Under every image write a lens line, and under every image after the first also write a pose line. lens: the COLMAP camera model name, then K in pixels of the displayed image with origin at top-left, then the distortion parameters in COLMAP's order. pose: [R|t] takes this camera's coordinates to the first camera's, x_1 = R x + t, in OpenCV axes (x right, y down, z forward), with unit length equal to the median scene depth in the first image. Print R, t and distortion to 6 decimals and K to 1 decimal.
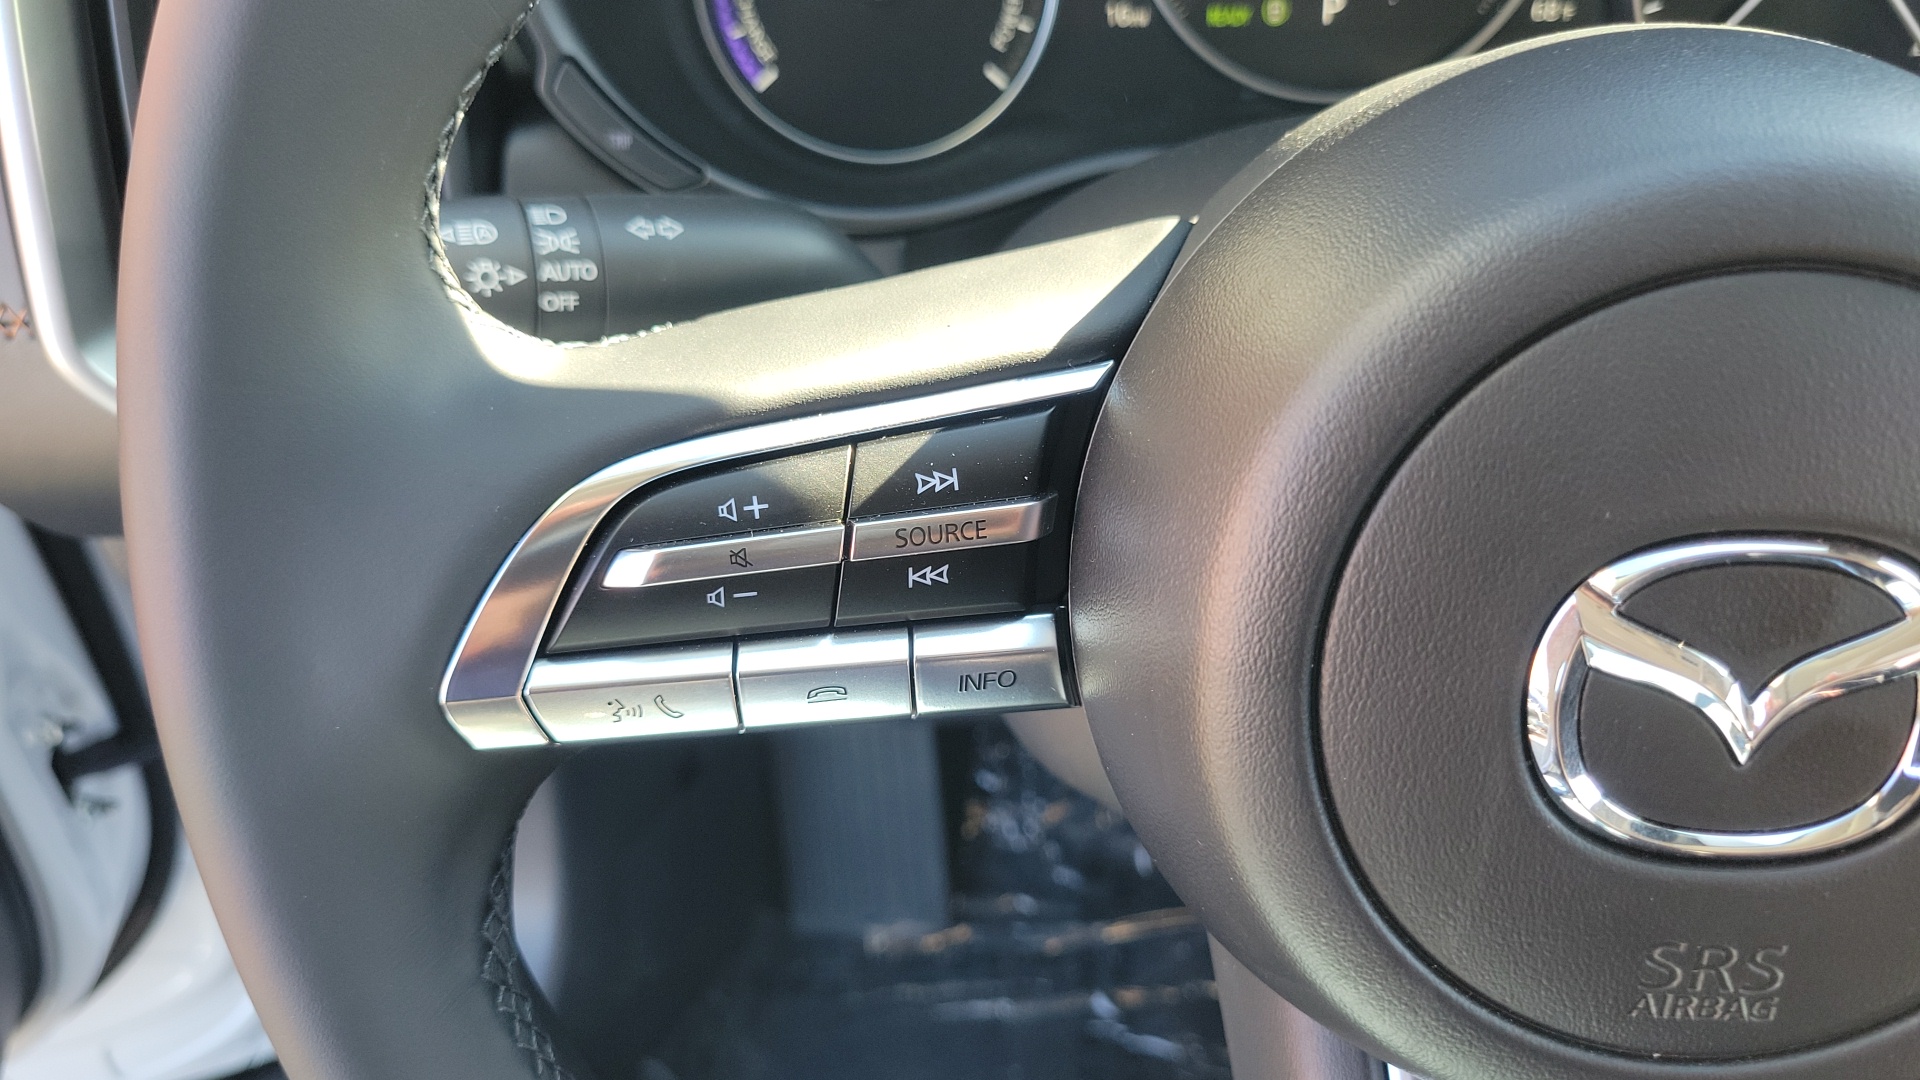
lens RADIAL K [[1442.5, 0, 966.4], [0, 1442.5, 540.9], [0, 0, 1]] dist [0.012107, -0.009530]
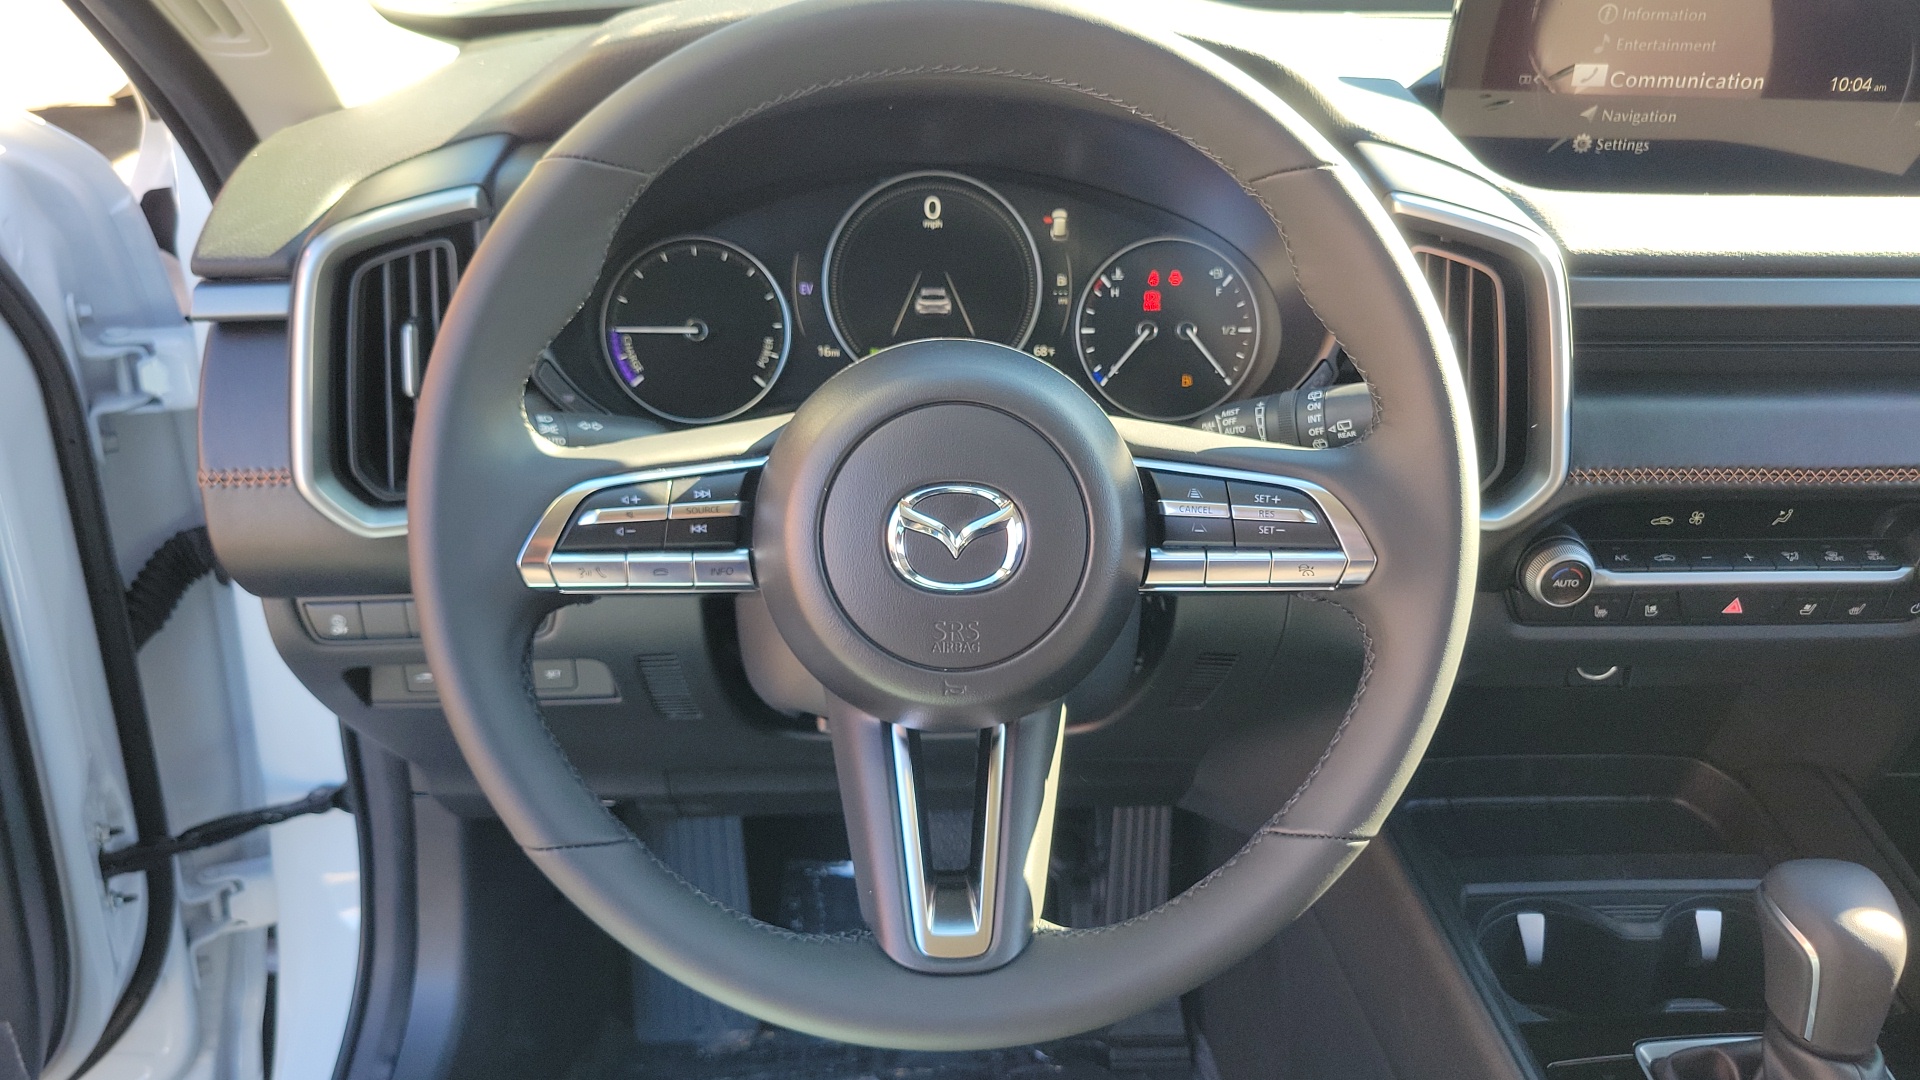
lens RADIAL K [[1442.5, 0, 963.6], [0, 1442.5, 538.1], [0, 0, 1]] dist [0.012107, -0.009530]
pose [[0.995009, -0.003948, 0.099708, 0.198159], [0.028095, 0.969877, -0.241968, 0.710712], [-0.095750, 0.243562, 0.965147, -1.661779]]
